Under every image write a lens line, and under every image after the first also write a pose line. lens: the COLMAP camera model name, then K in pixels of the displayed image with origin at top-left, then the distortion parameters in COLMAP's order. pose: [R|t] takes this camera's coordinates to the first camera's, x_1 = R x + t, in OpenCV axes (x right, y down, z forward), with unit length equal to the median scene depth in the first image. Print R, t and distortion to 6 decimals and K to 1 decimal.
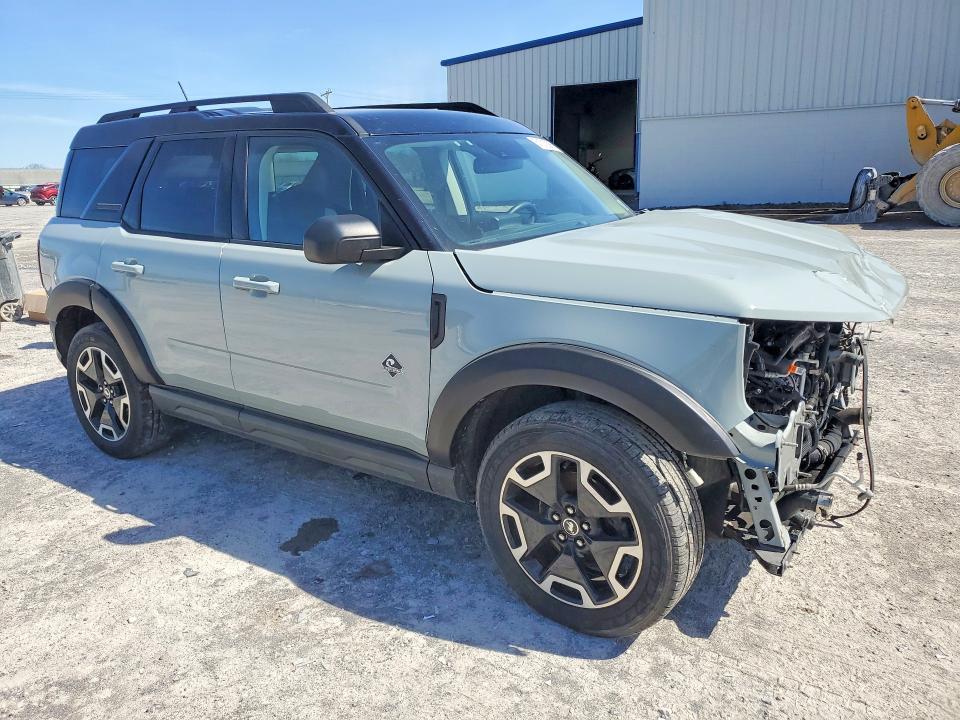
lens RADIAL K [[743.9, 0, 460.0], [0, 743.9, 369.7], [0, 0, 1]] dist [0.047364, -0.005157]
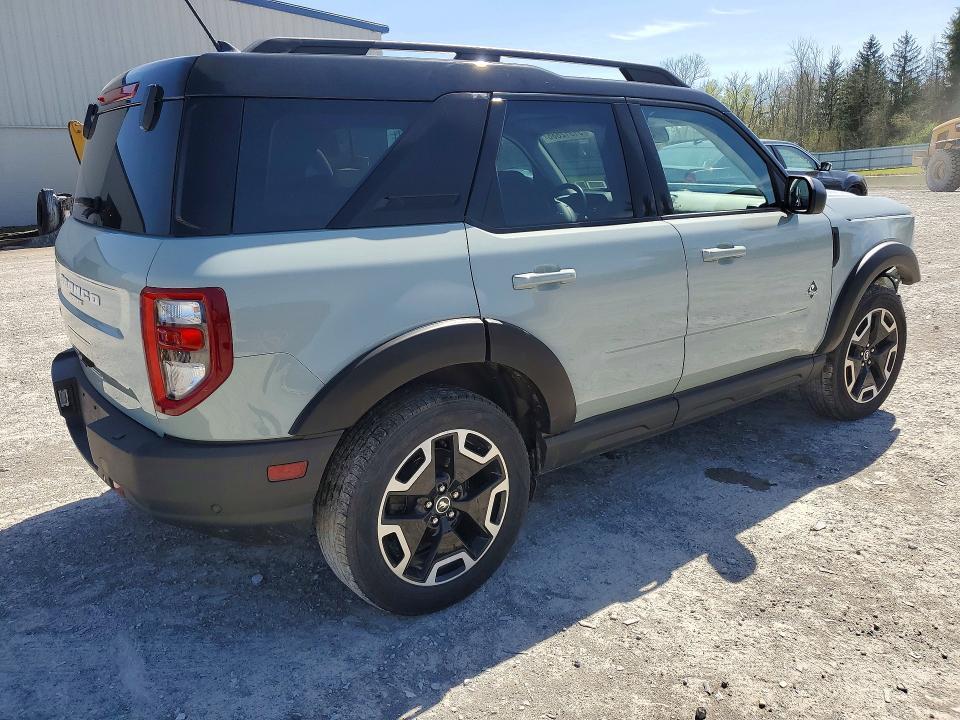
lens RADIAL K [[731.7, 0, 480.0], [0, 731.7, 360.0], [0, 0, 1]] dist [0.013022, 0.001506]
pose [[0.276875, -0.230619, 0.932821, -1.194077], [0.274332, 0.949341, 0.153277, -0.198001], [-0.920914, 0.213464, 0.326114, 0.911077]]
